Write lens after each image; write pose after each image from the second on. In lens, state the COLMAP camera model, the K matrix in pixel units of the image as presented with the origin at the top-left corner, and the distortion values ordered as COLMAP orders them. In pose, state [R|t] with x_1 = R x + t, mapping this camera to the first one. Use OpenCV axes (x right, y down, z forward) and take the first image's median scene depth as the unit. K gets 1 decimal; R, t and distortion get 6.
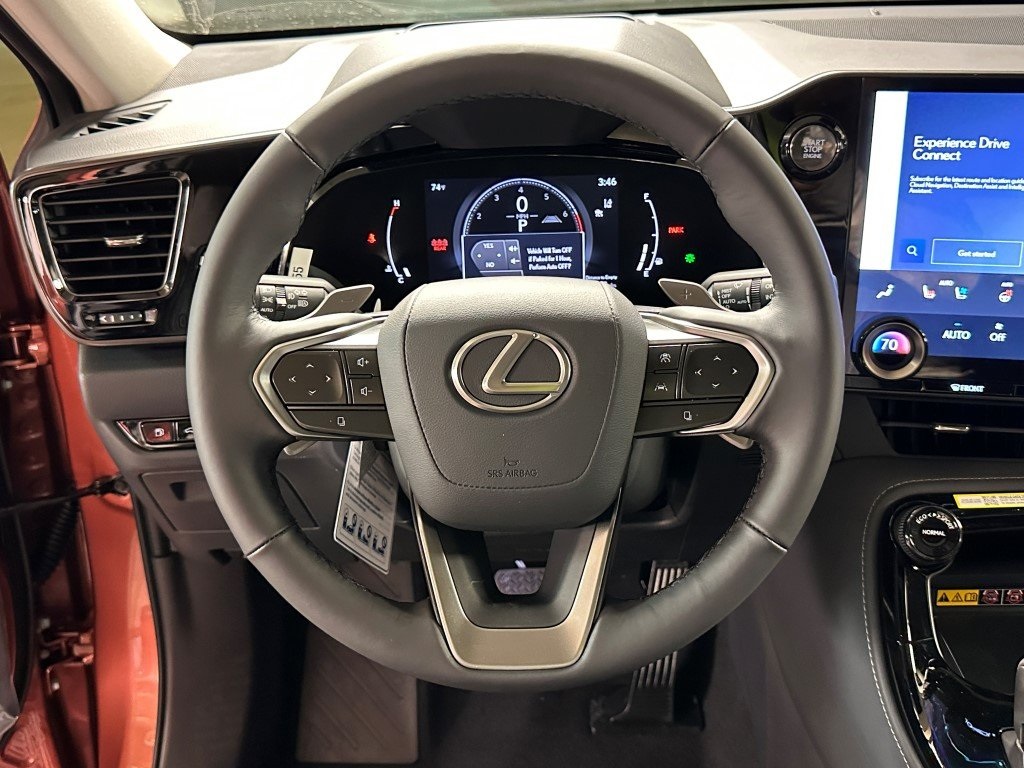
lens RADIAL K [[1019.5, 0, 524.7], [0, 1019.5, 379.8], [0, 0, 1]] dist [0.164099, -0.405129]
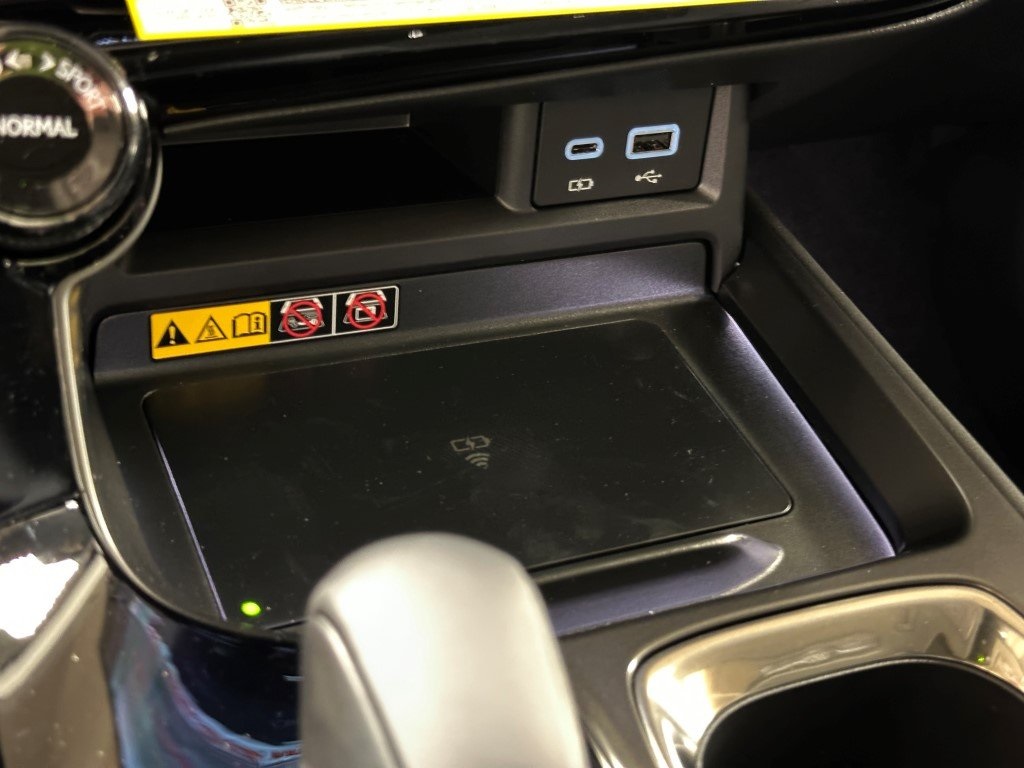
lens RADIAL K [[1463.6, 0, 512.0], [0, 1463.6, 384.0], [0, 0, 1]] dist [0.144574, -0.110362]
pose [[0.888611, -0.135482, 0.438195, 0.318471], [0.015353, 0.963629, 0.266802, 0.107761], [-0.458404, -0.230355, 0.858372, 0.580430]]
